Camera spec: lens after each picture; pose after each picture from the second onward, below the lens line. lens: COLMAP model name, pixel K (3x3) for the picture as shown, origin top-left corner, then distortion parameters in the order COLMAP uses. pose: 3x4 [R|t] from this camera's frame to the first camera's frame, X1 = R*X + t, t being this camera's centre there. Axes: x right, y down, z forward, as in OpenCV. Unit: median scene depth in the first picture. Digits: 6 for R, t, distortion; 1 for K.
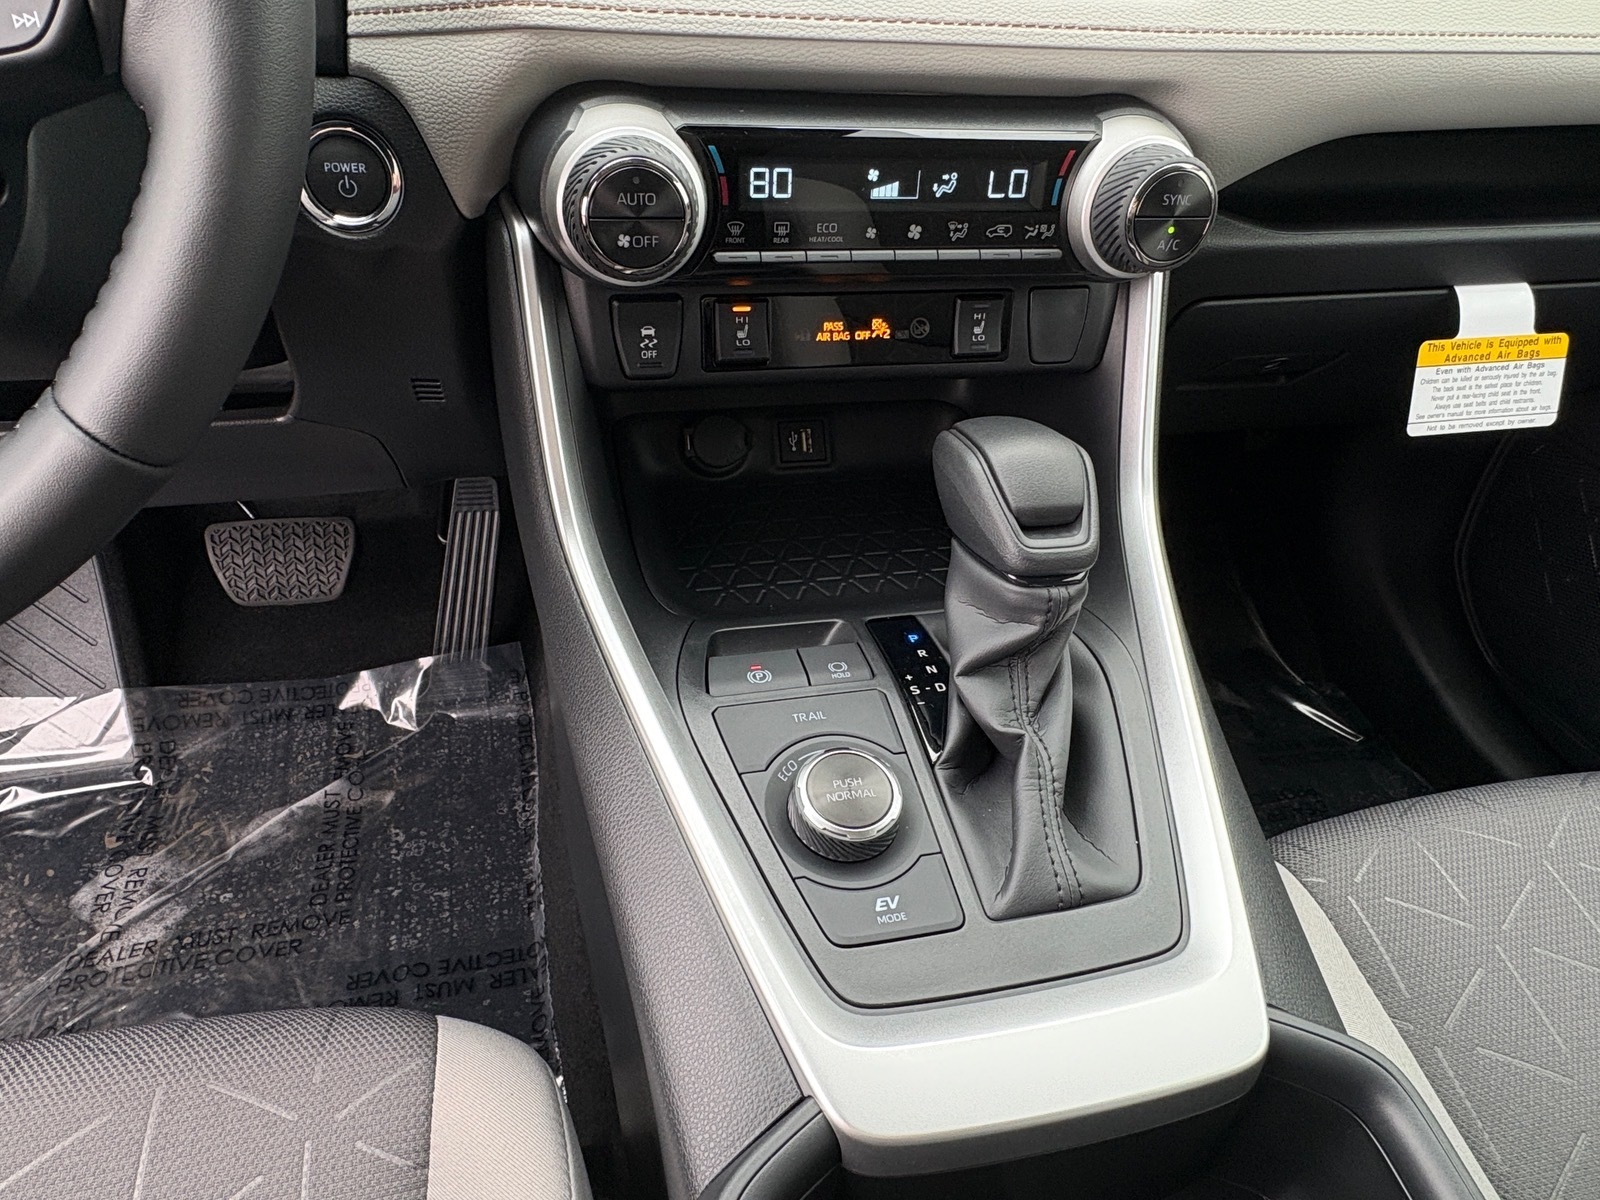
lens RADIAL K [[984.5, 0, 767.2], [0, 984.5, 607.4], [0, 0, 1]] dist [-0.014449, 0.014878]
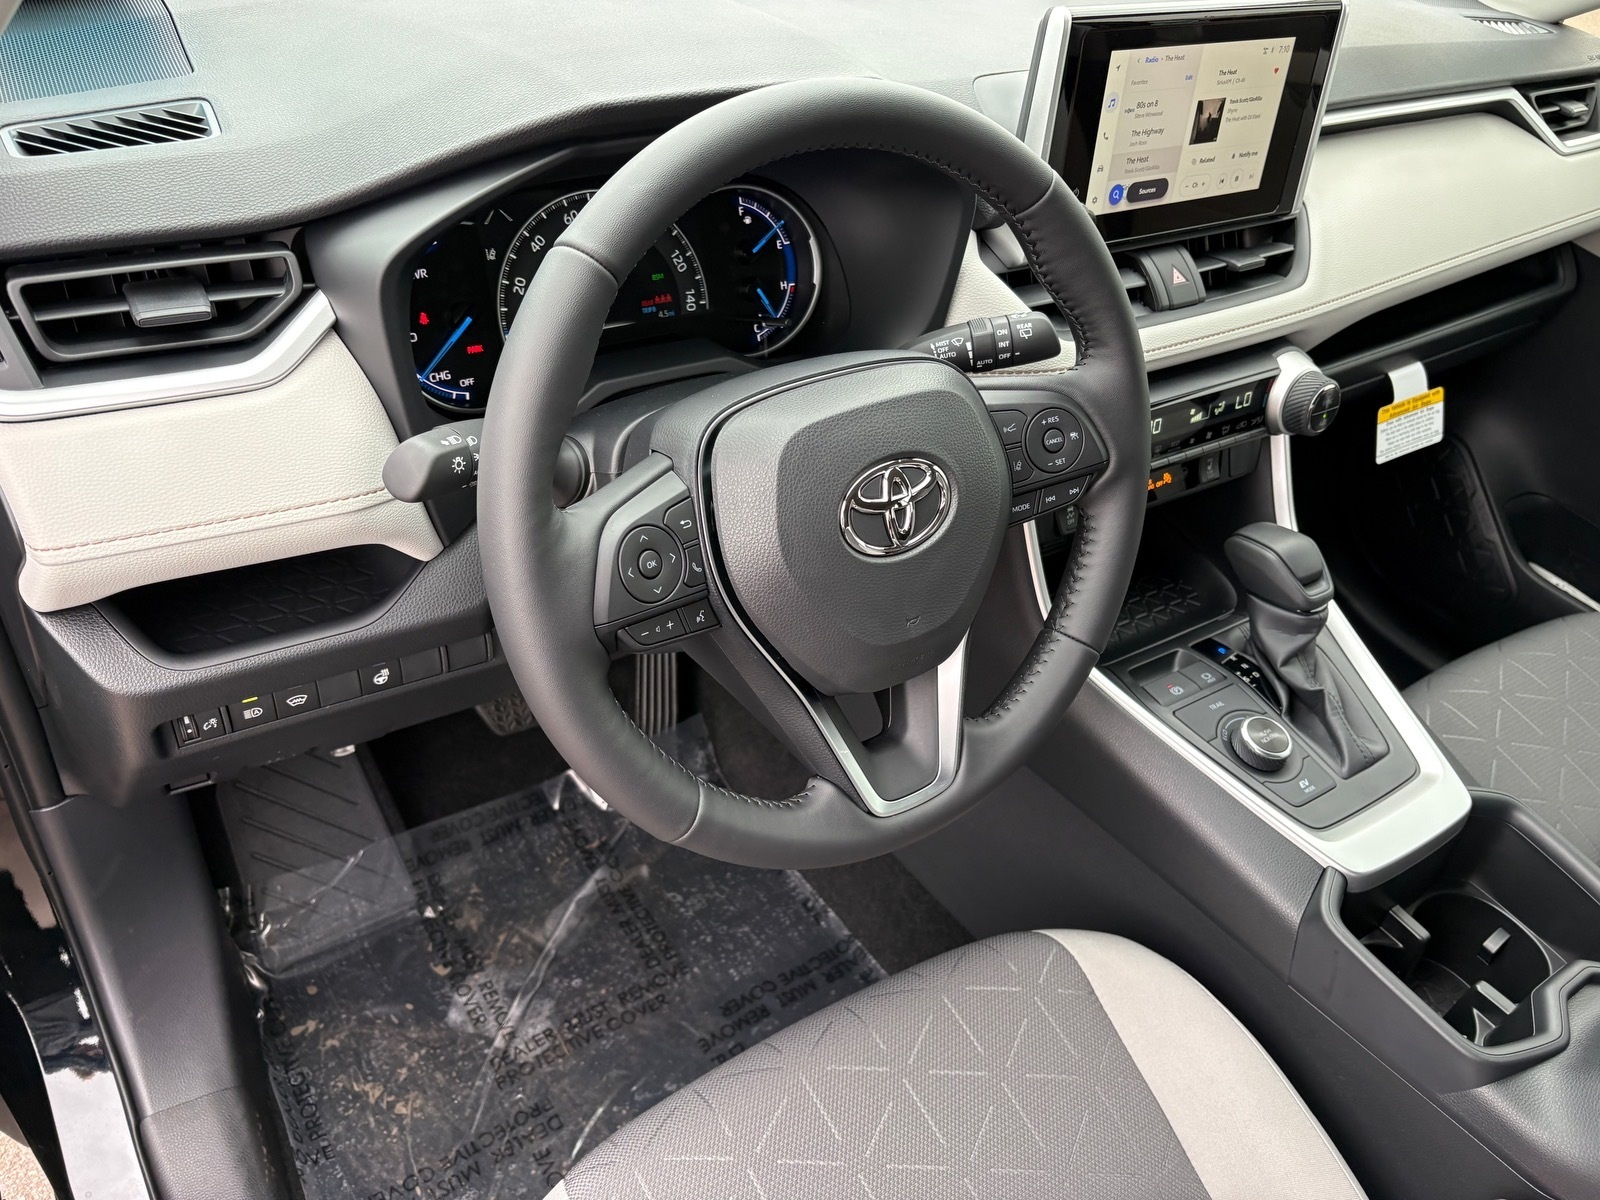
lens RADIAL K [[1225.4, 0, 799.4], [0, 1225.4, 600.5], [0, 0, 1]] dist [0.031579, -0.044755]
pose [[0.932799, -0.195241, 0.302929, -0.949738], [0.190749, 0.980623, 0.044656, -0.234555], [-0.305778, 0.016128, 0.951966, -0.684962]]
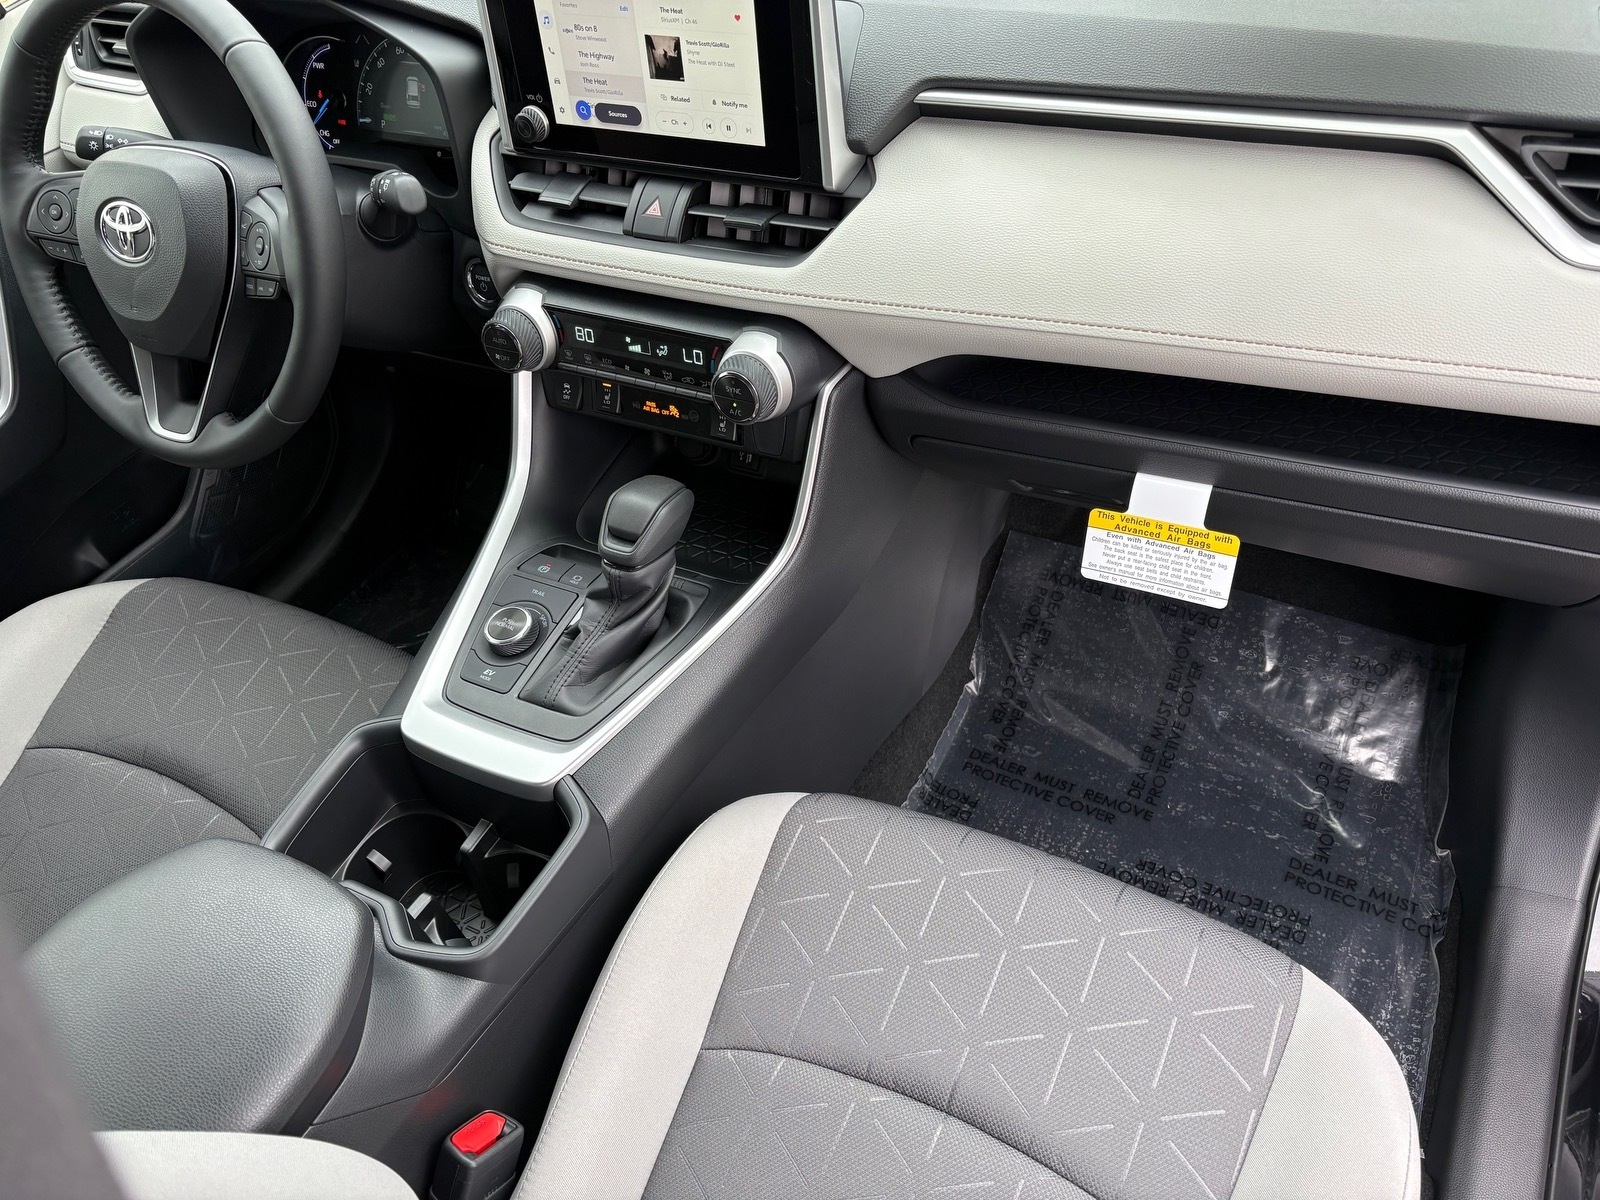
lens RADIAL K [[1225.4, 0, 801.3], [0, 1225.4, 605.9], [0, 0, 1]] dist [0.031579, -0.044755]
pose [[0.747389, 0.333313, -0.574728, 1.347246], [-0.278687, 0.942548, 0.184219, -0.340172], [0.603111, 0.022486, 0.797340, -0.497698]]
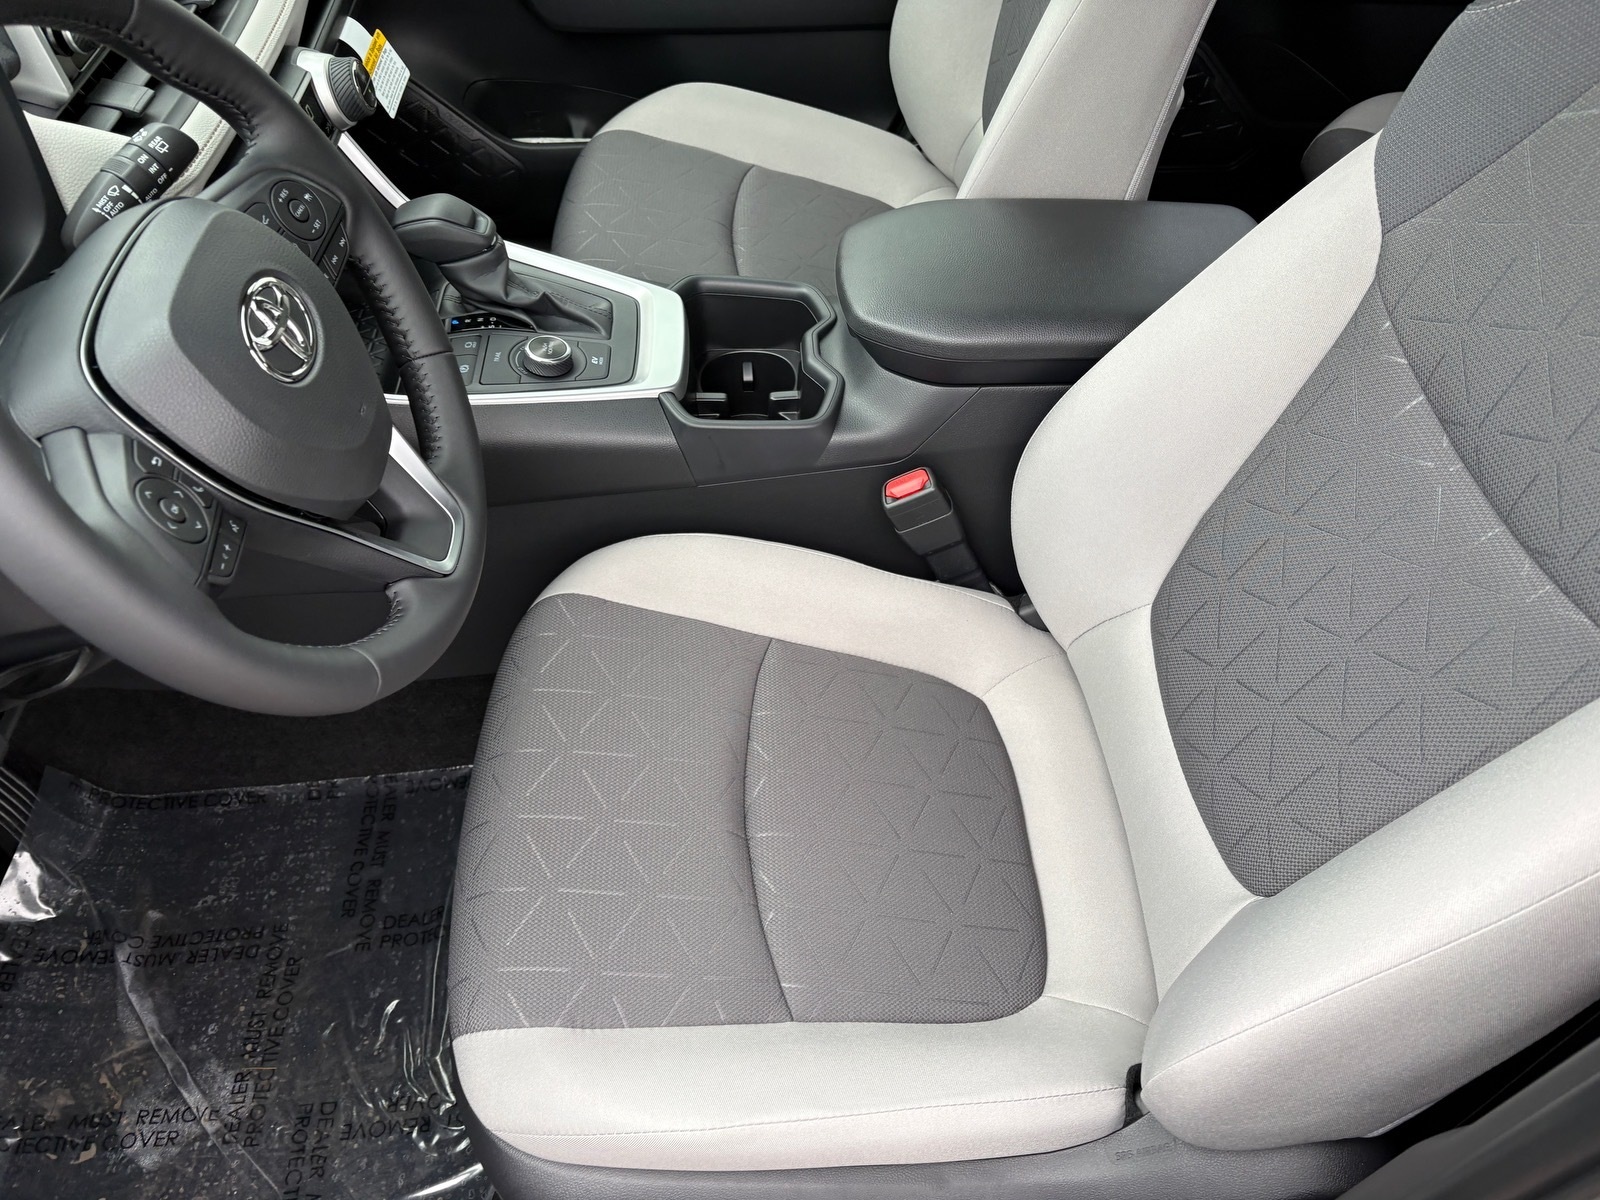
lens RADIAL K [[1225.4, 0, 817.6], [0, 1225.4, 600.4], [0, 0, 1]] dist [0.031579, -0.044755]
pose [[0.166991, -0.768002, 0.618293, -1.326433], [0.632063, 0.564677, 0.530694, -0.395256], [-0.756710, 0.302179, 0.579722, -0.640179]]
